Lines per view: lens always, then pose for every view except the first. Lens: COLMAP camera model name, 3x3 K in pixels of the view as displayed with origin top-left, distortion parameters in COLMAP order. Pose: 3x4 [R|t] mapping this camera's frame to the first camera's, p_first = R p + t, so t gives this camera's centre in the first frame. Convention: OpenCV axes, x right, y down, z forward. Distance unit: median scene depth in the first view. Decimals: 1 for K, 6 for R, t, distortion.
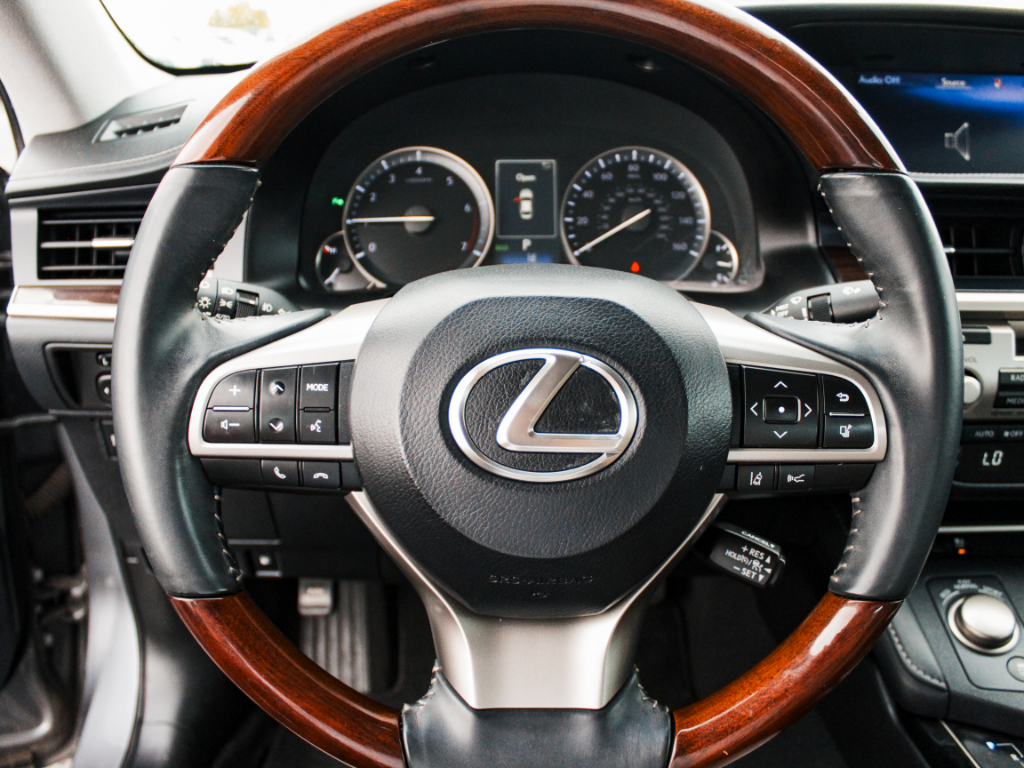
lens RADIAL K [[940.8, 0, 512.0], [0, 940.8, 384.0], [0, 0, 1]] dist [-0.173125, 0.151700]
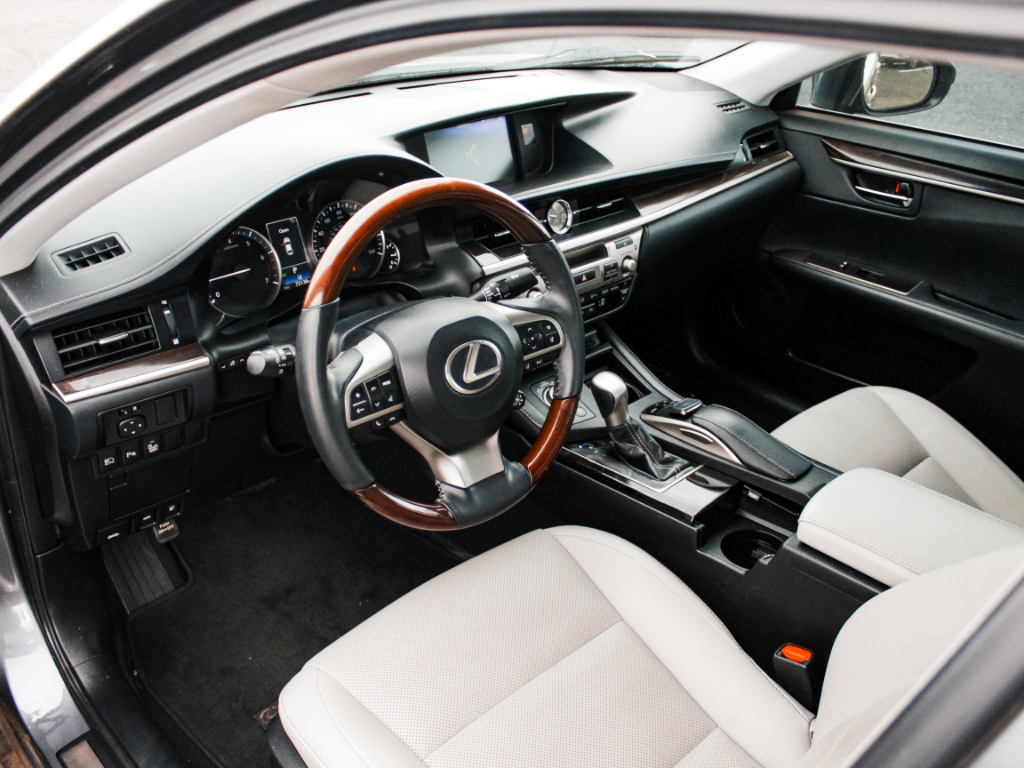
lens RADIAL K [[964.5, 0, 512.0], [0, 964.5, 384.0], [0, 0, 1]] dist [-0.179791, 0.181632]
pose [[0.737622, -0.299377, 0.605217, -0.937792], [0.197434, 0.952789, 0.230680, -0.318877], [-0.645704, -0.050664, 0.761905, -0.680978]]
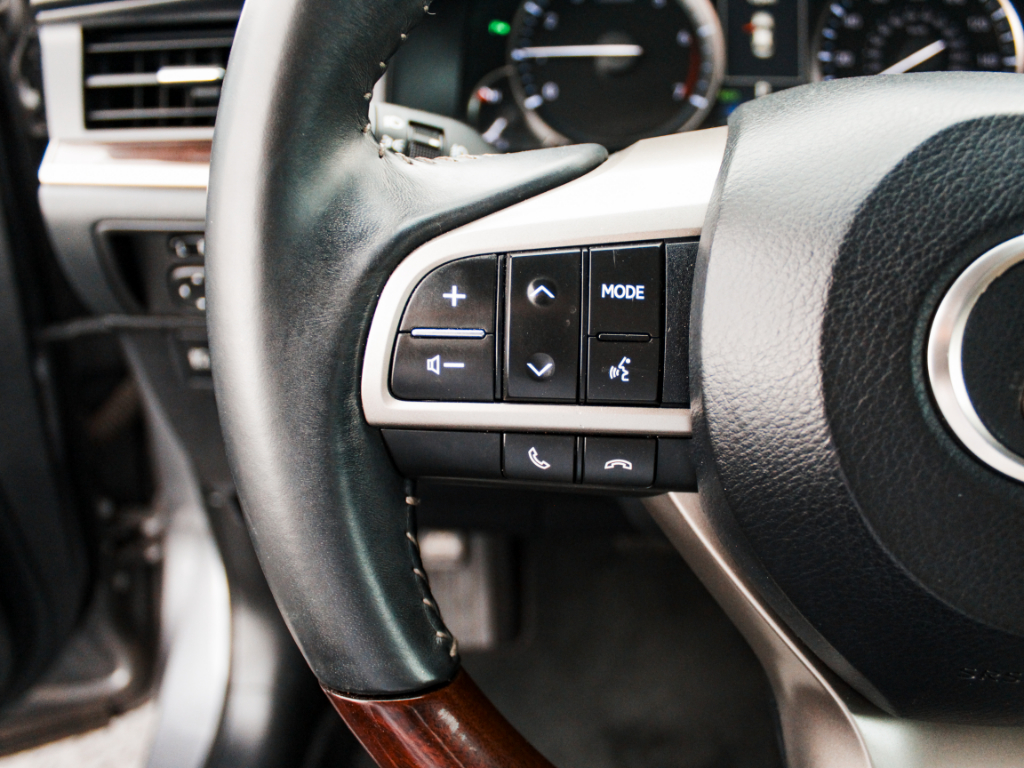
lens RADIAL K [[920.2, 0, 512.0], [0, 920.2, 384.0], [0, 0, 1]] dist [-0.173177, 0.134214]
pose [[0.998200, 0.015642, -0.057893, -0.155251], [-0.009052, 0.993623, 0.112385, -0.001270], [0.059282, -0.111659, 0.991977, 0.330650]]
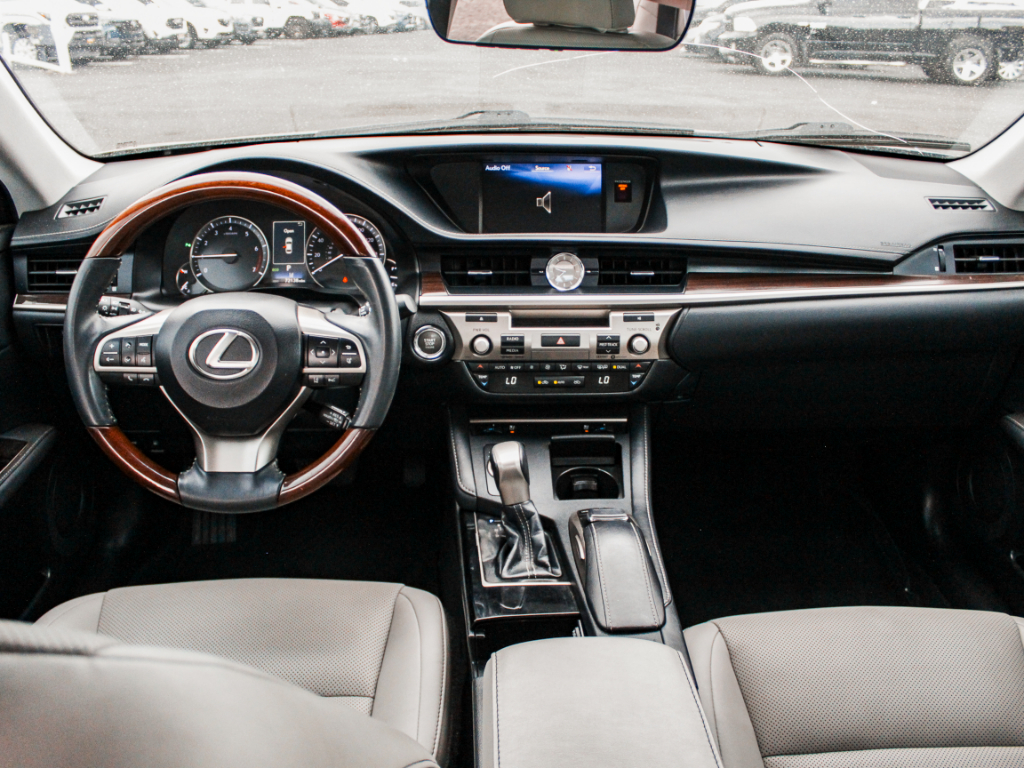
lens RADIAL K [[964.5, 0, 512.0], [0, 964.5, 384.0], [0, 0, 1]] dist [-0.179791, 0.181632]
pose [[0.999834, -0.002385, 0.018076, 0.492506], [0.001661, 0.999200, 0.039962, 0.007001], [-0.018157, -0.039925, 0.999038, -1.048106]]
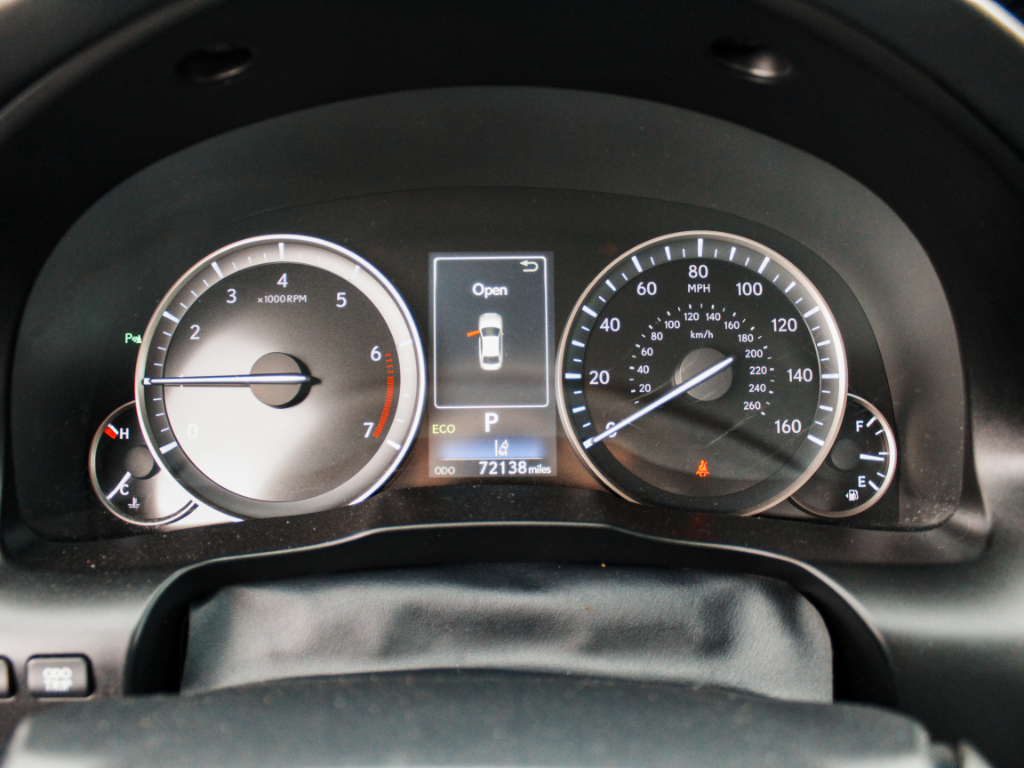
lens RADIAL K [[940.8, 0, 512.0], [0, 940.8, 384.0], [0, 0, 1]] dist [-0.173125, 0.151700]
pose [[0.999973, -0.003285, -0.006575, 0.035642], [0.003153, 0.999795, -0.019983, -0.185898], [0.006639, 0.019961, 0.999779, 0.561919]]
